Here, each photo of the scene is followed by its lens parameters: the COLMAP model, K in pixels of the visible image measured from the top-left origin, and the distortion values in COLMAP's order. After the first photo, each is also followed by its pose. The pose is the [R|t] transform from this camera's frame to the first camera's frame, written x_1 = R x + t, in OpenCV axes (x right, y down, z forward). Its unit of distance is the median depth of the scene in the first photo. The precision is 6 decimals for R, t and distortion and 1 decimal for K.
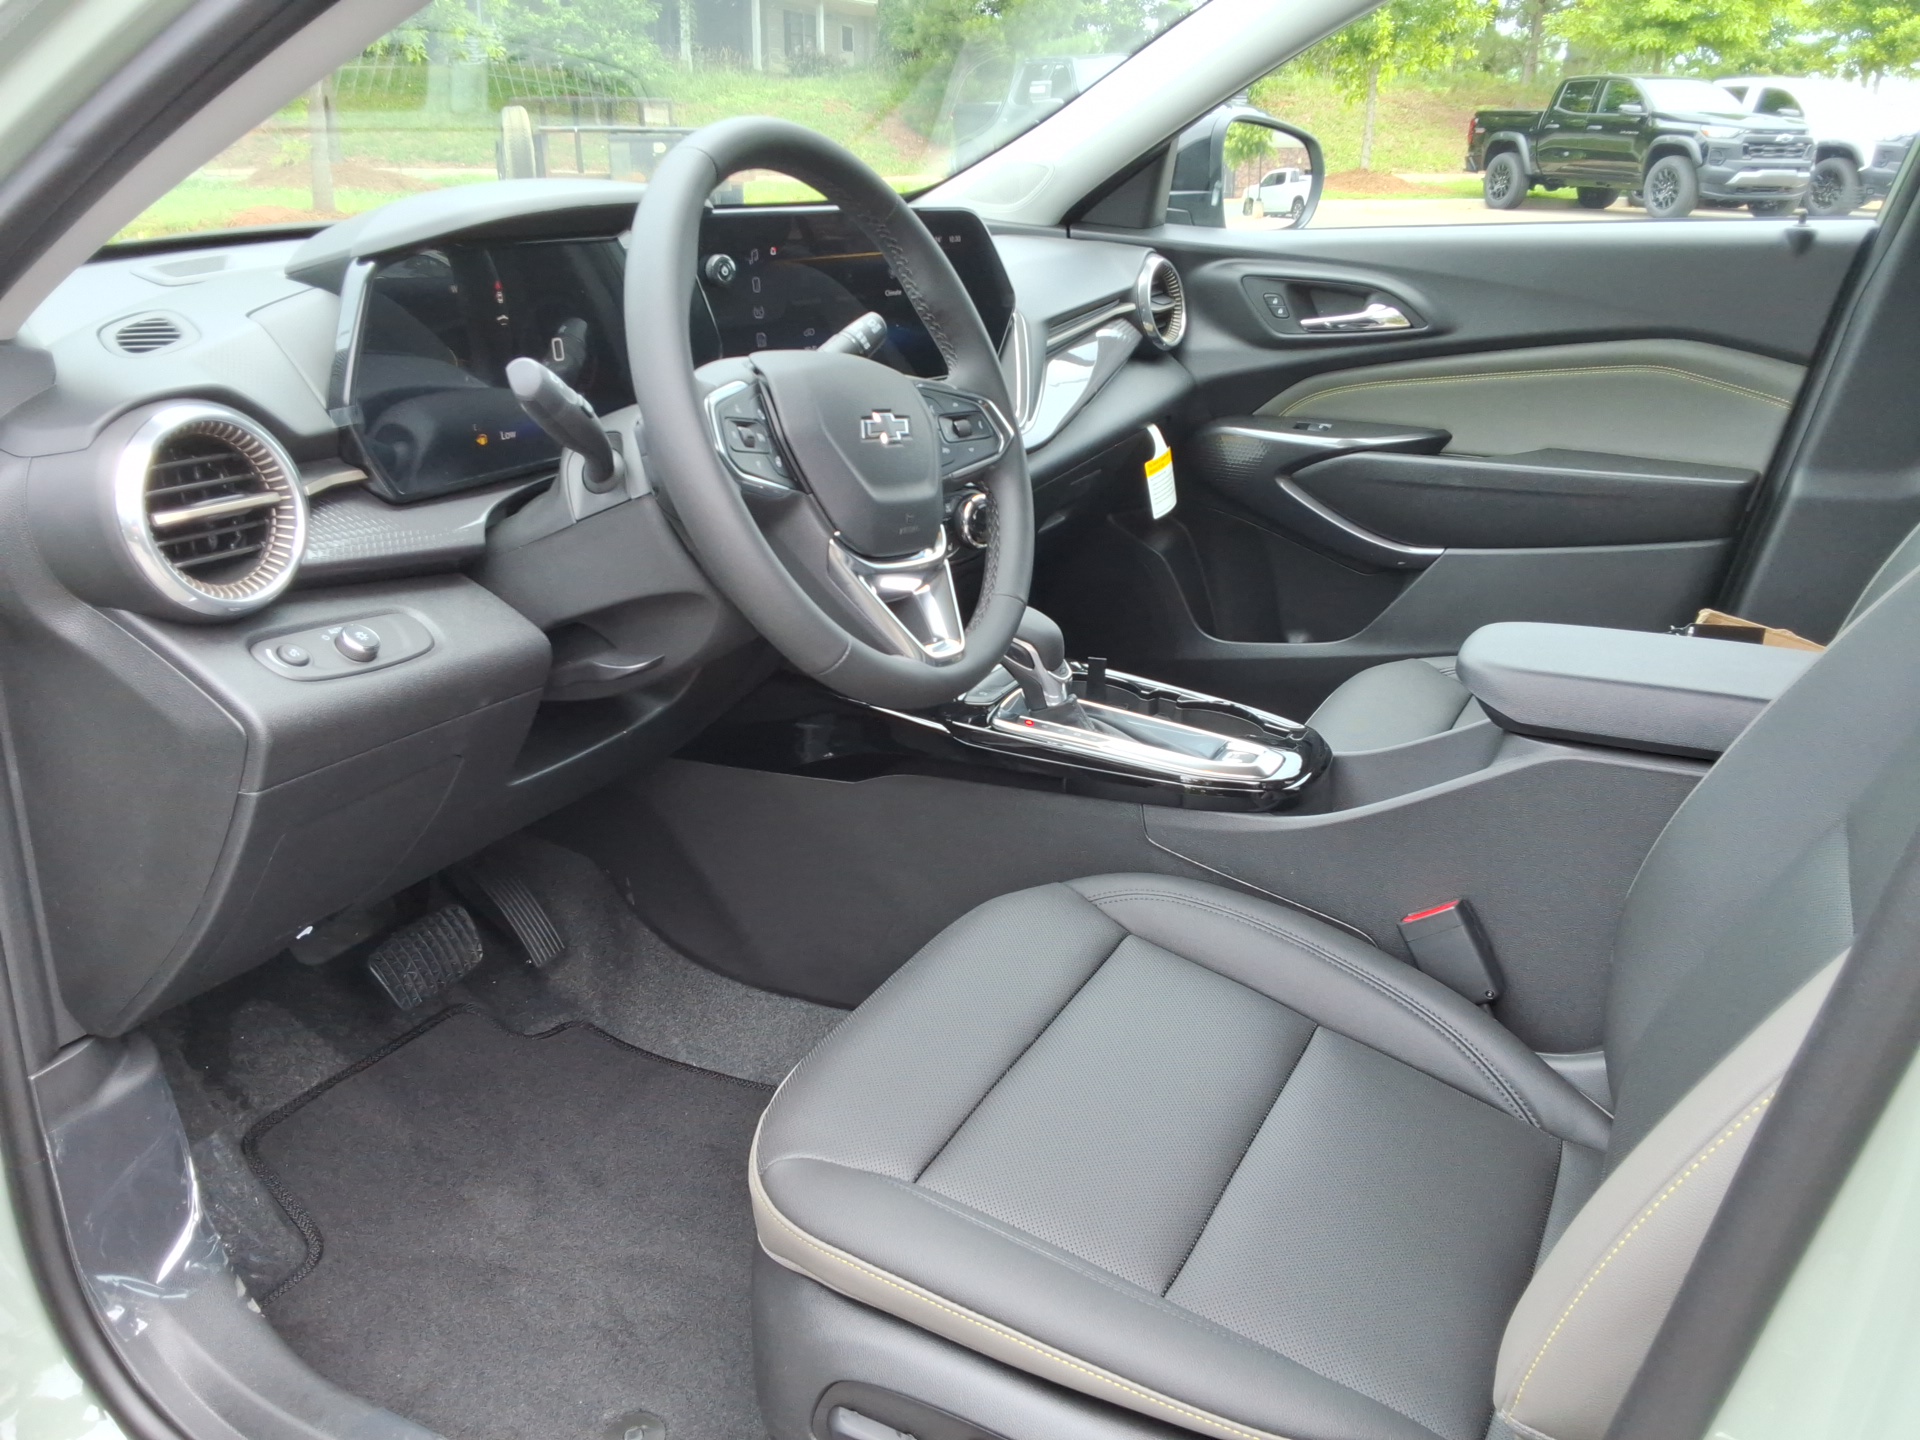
lens RADIAL K [[1528.4, 0, 974.2], [0, 1528.4, 693.4], [0, 0, 1]] dist [0.112104, -0.174708]
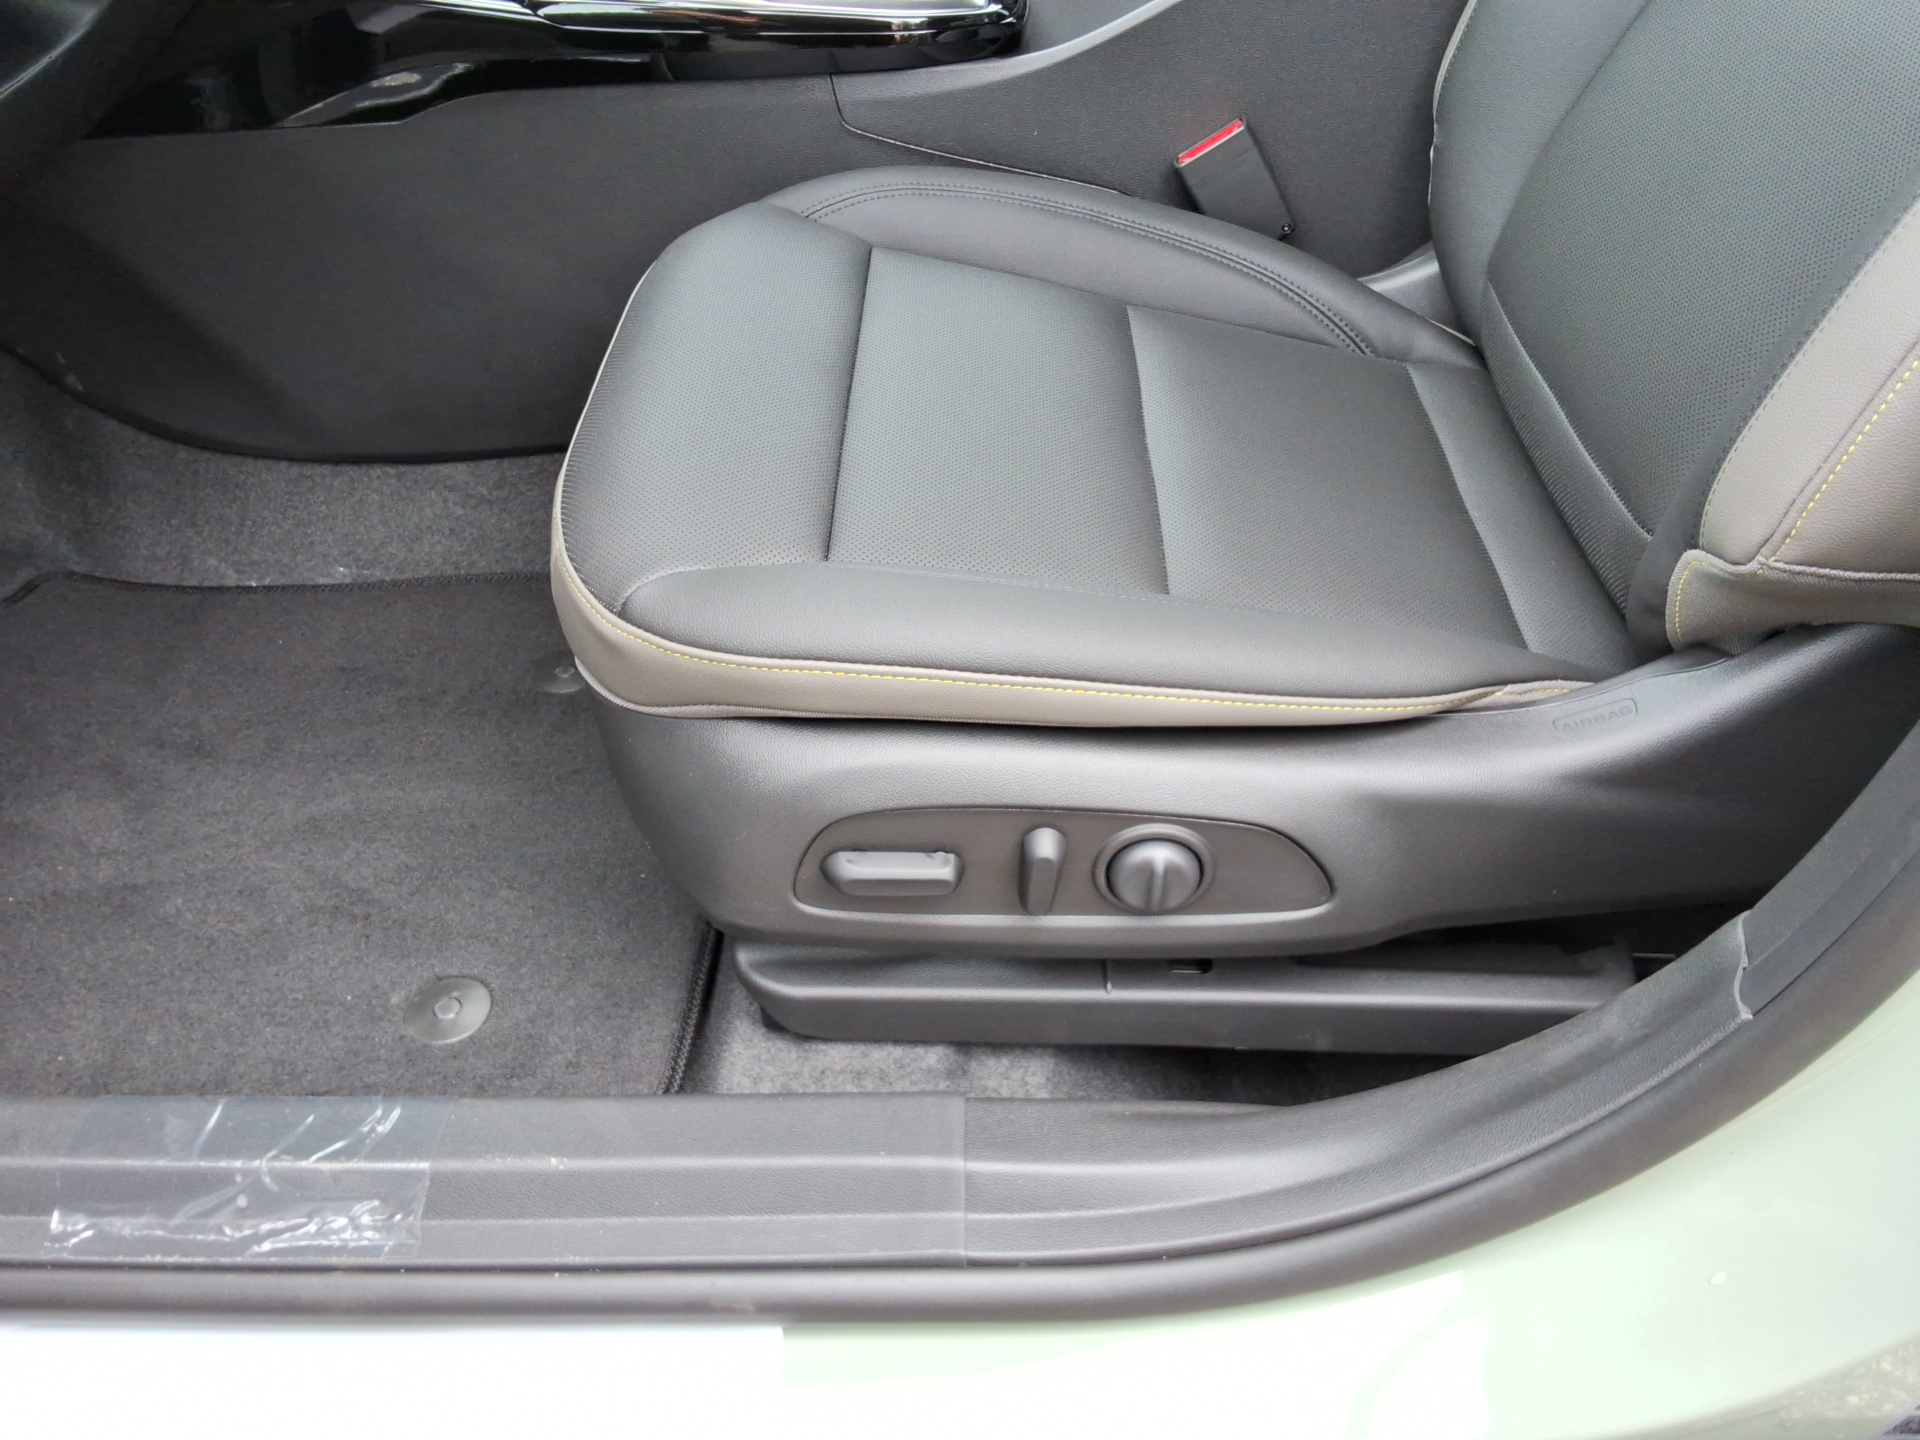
lens RADIAL K [[1525.9, 0, 973.7], [0, 1525.9, 703.3], [0, 0, 1]] dist [0.112484, -0.176480]
pose [[0.888542, -0.286288, 0.358513, -0.176831], [0.149282, 0.919309, 0.364124, 0.083776], [-0.433829, -0.270020, 0.859582, 0.224167]]
